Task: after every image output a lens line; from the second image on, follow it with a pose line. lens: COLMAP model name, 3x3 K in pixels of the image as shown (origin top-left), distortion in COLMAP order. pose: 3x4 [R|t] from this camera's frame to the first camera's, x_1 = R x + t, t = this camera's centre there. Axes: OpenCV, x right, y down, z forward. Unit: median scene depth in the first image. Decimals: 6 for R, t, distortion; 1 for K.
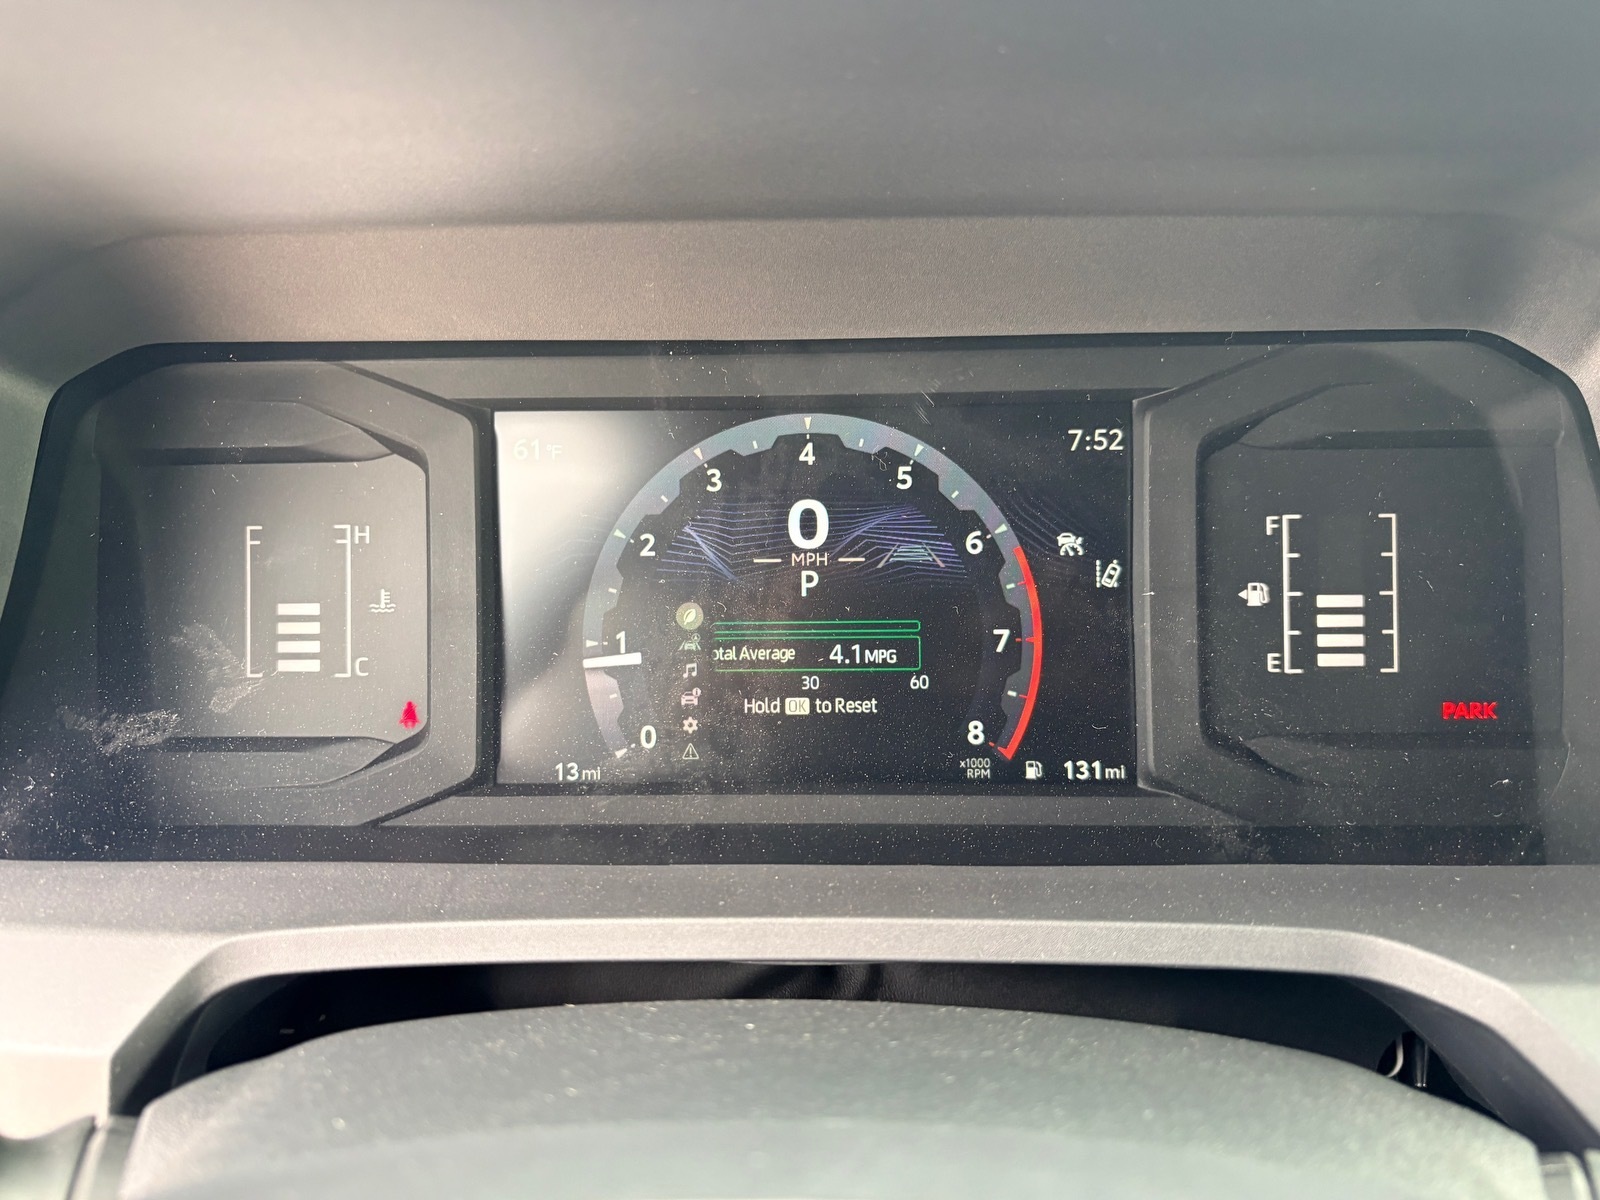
lens RADIAL K [[1212.7, 0, 793.2], [0, 1212.7, 607.6], [0, 0, 1]] dist [0.032720, -0.046656]
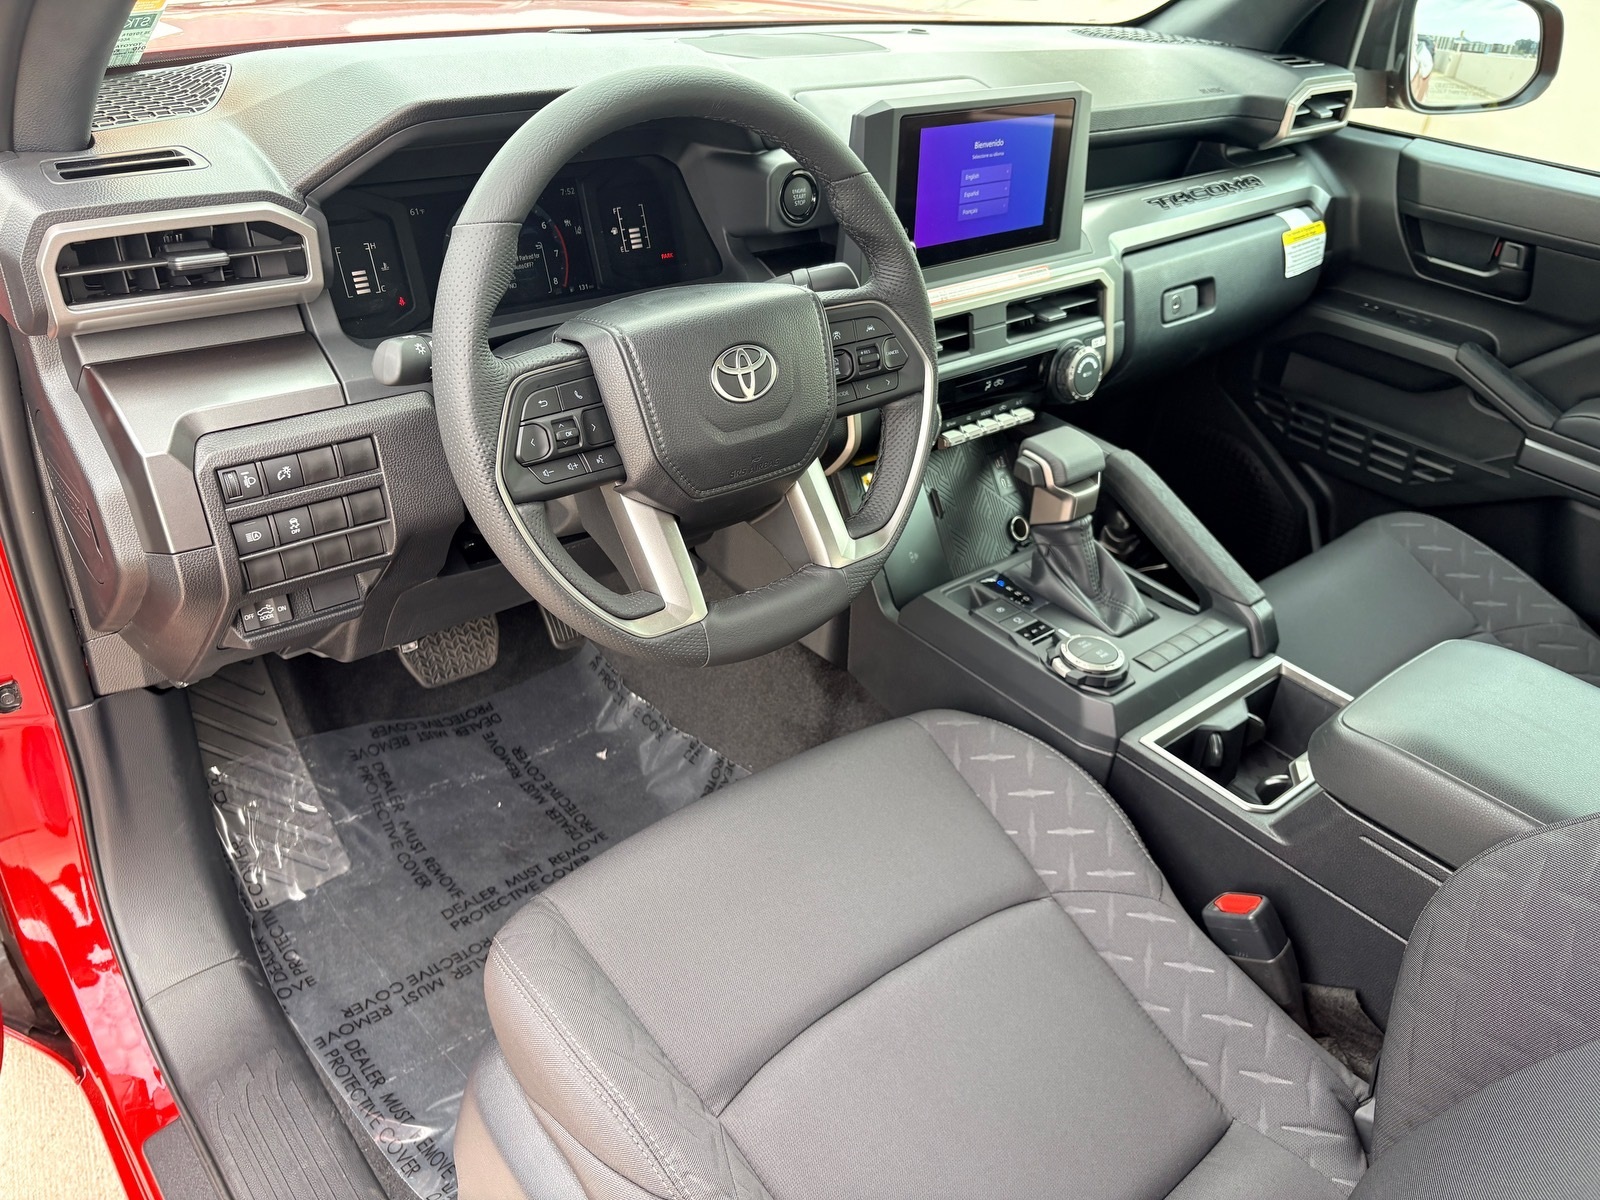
lens RADIAL K [[1212.7, 0, 799.6], [0, 1212.7, 608.0], [0, 0, 1]] dist [0.032720, -0.046656]
pose [[0.735964, -0.307335, 0.603242, -1.754549], [0.151585, 0.943208, 0.295602, 0.060933], [-0.659832, -0.126110, 0.740755, -2.208362]]
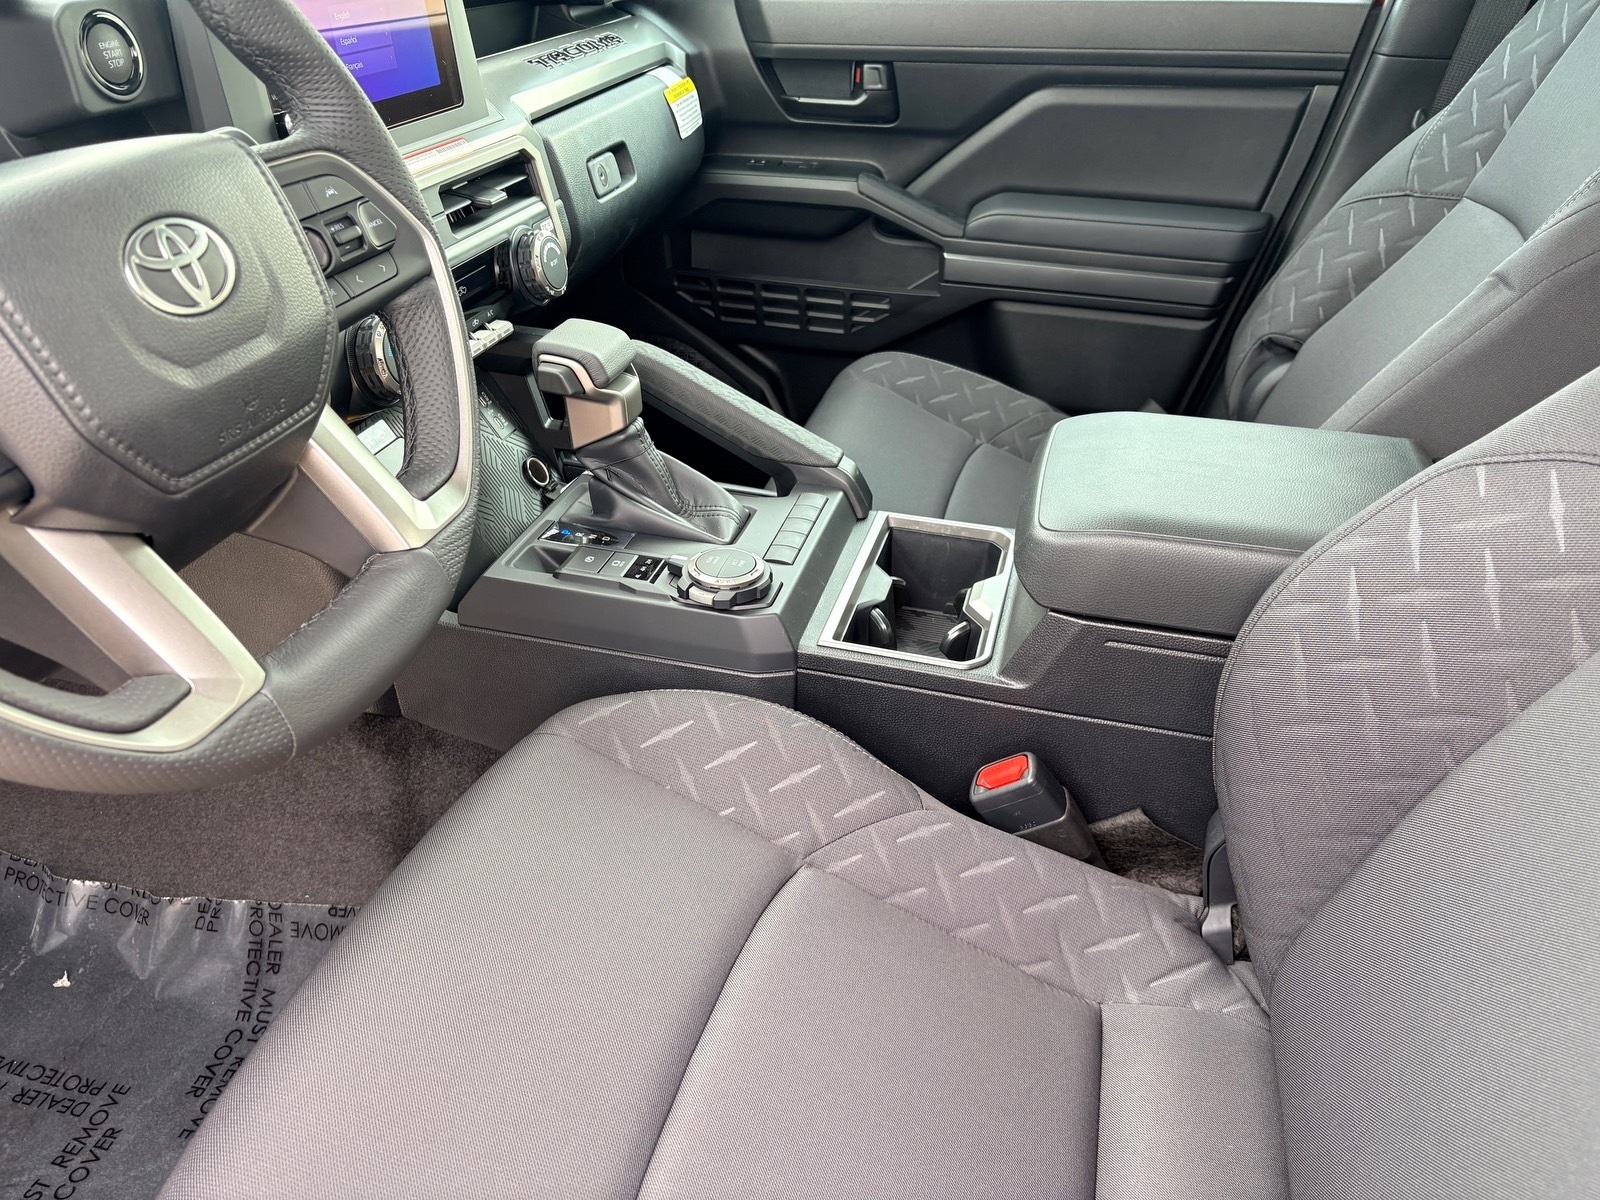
lens RADIAL K [[1212.7, 0, 797.4], [0, 1212.7, 606.3], [0, 0, 1]] dist [0.032720, -0.046656]
pose [[0.219265, -0.487135, 0.845353, -1.433885], [0.311744, 0.855998, 0.412411, 0.329475], [-0.924521, 0.173106, 0.339552, -1.242797]]
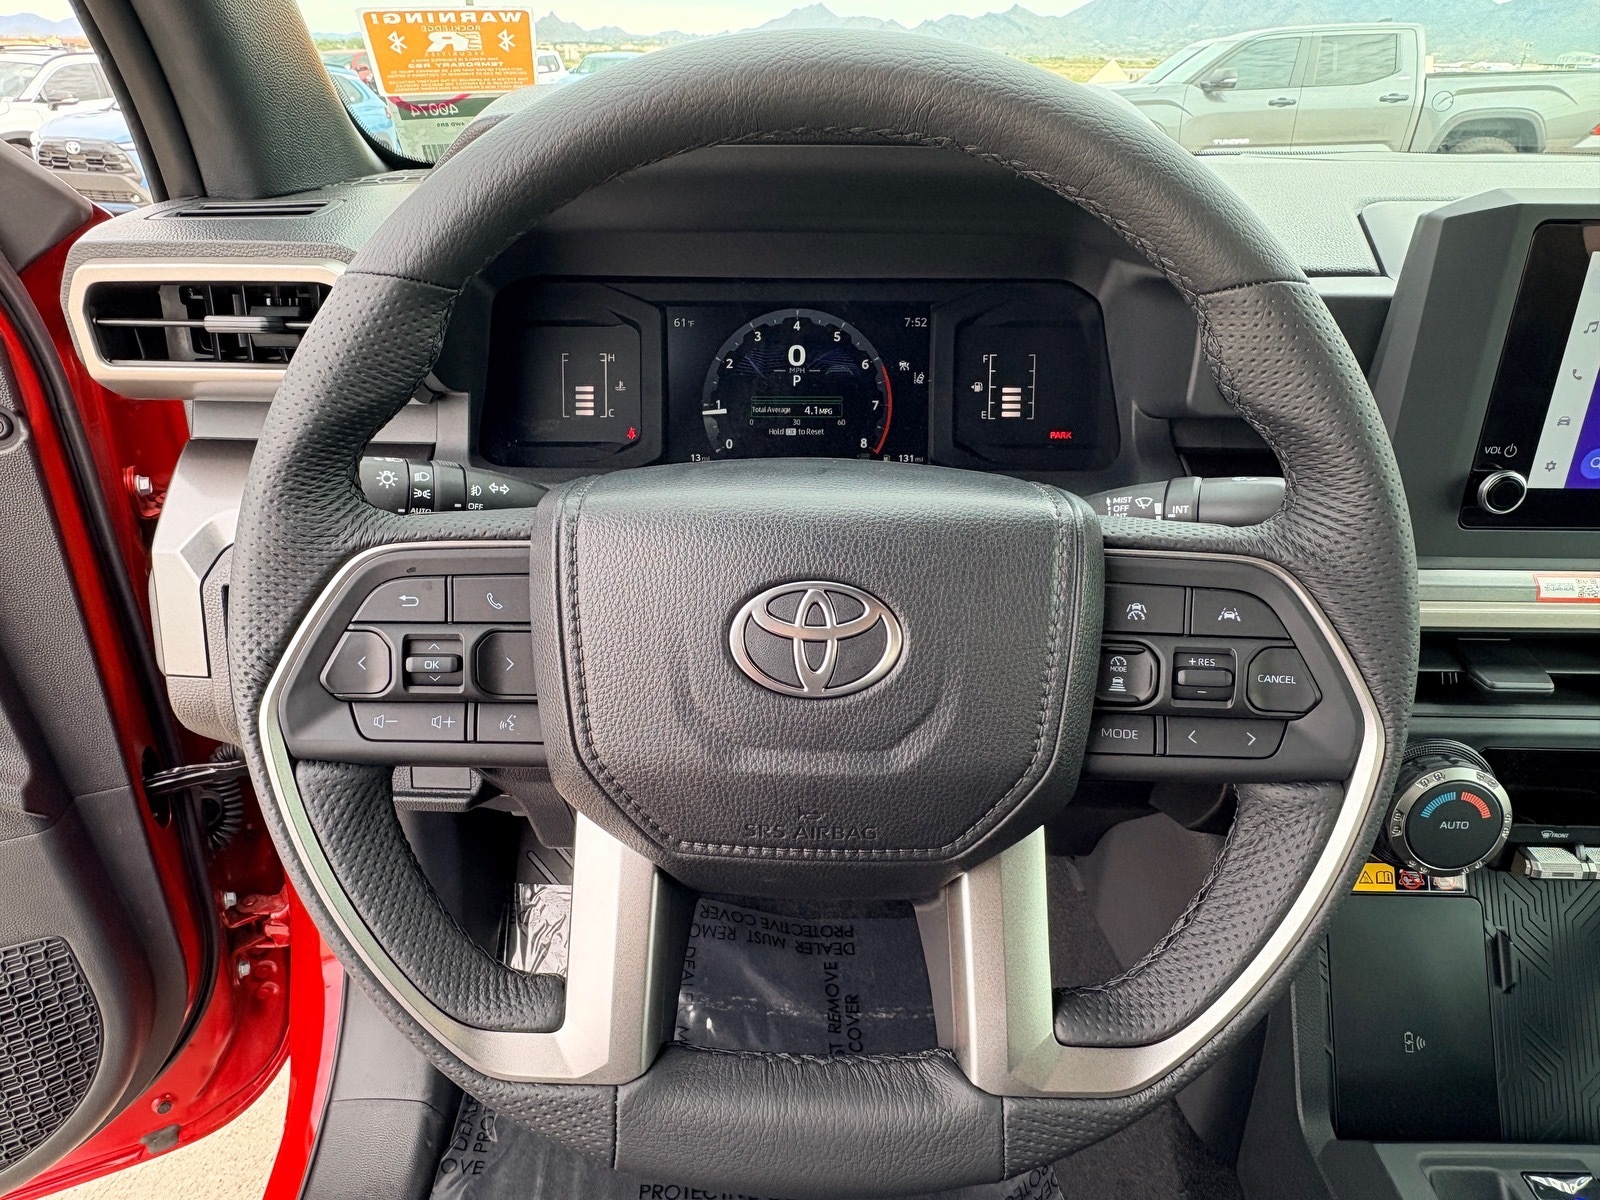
lens RADIAL K [[1034.5, 0, 769.4], [0, 1034.5, 597.2], [0, 0, 1]] dist [-0.003767, 0.010710]
pose [[0.999734, 0.010559, 0.020510, -0.080000], [-0.012687, 0.994222, 0.106589, 0.192231], [-0.019266, -0.106821, 0.994092, -1.106289]]
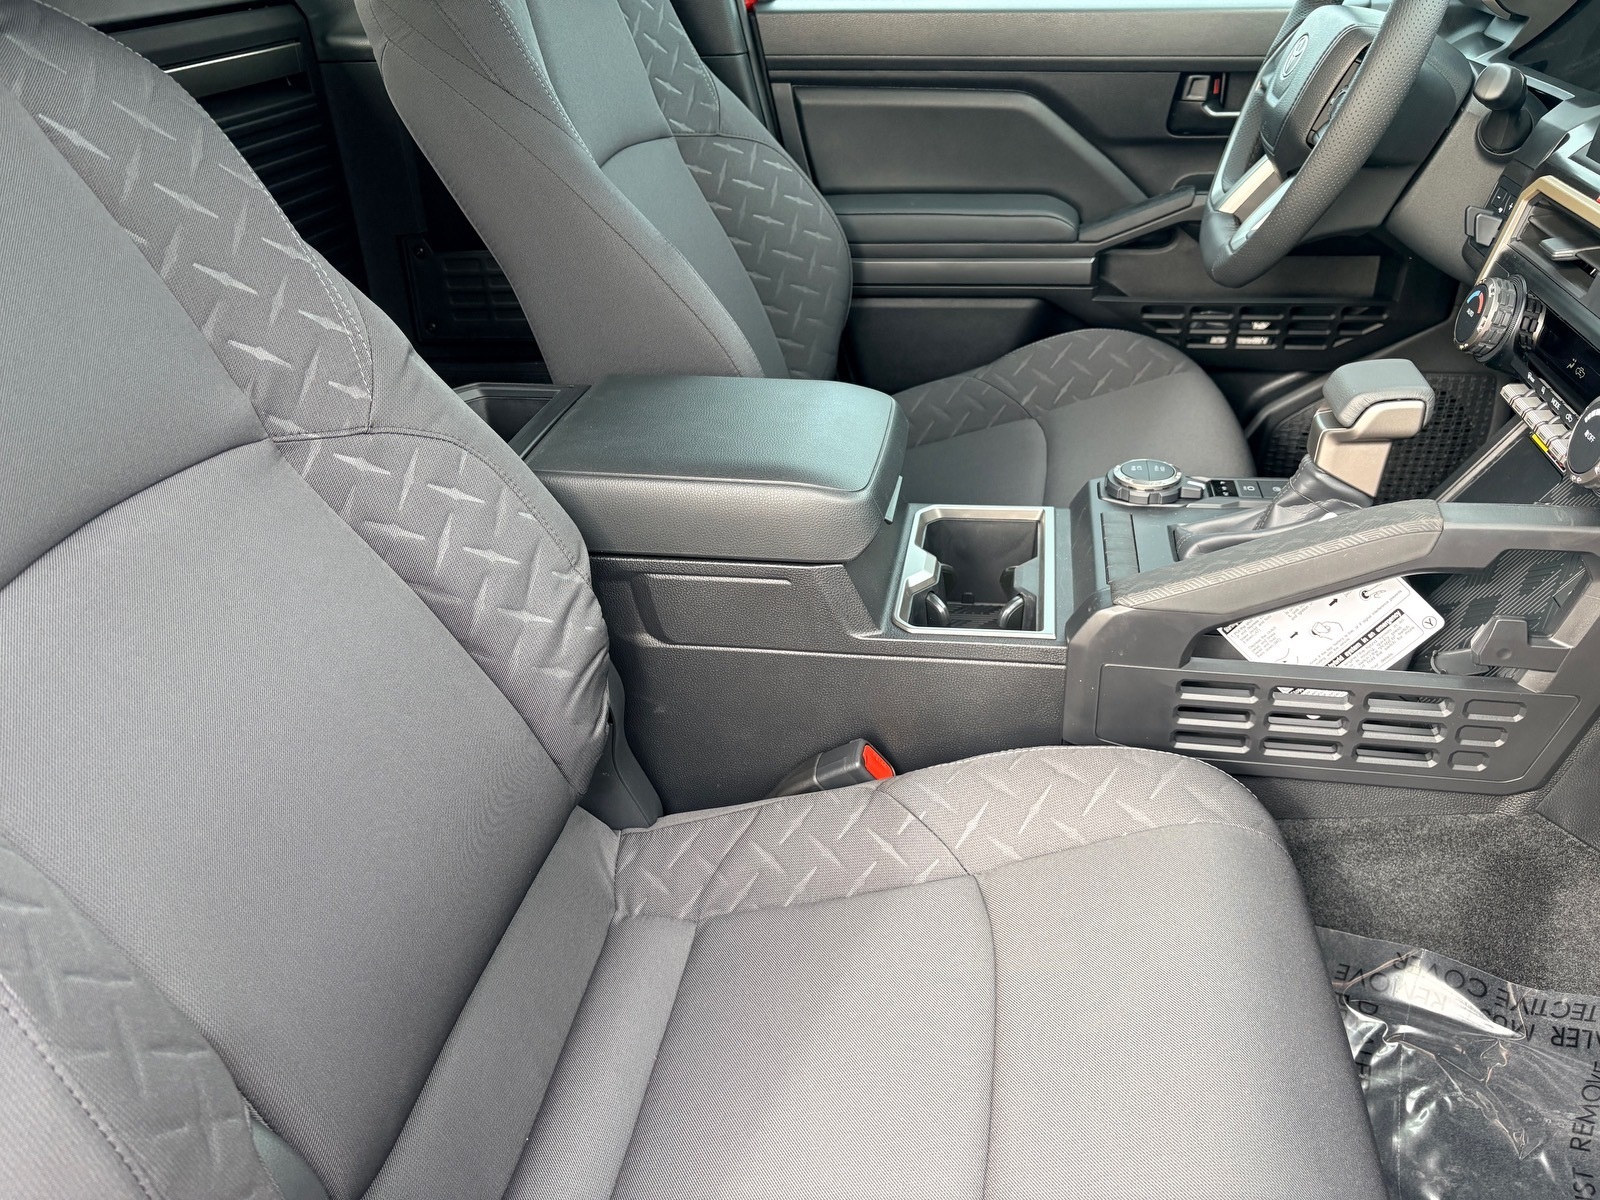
lens RADIAL K [[1212.7, 0, 792.1], [0, 1212.7, 605.9], [0, 0, 1]] dist [0.032720, -0.046656]
pose [[-0.150841, 0.514776, -0.843951, 4.357717], [-0.296929, 0.790705, 0.535368, 0.142964], [0.942911, 0.331349, 0.033581, -1.046213]]
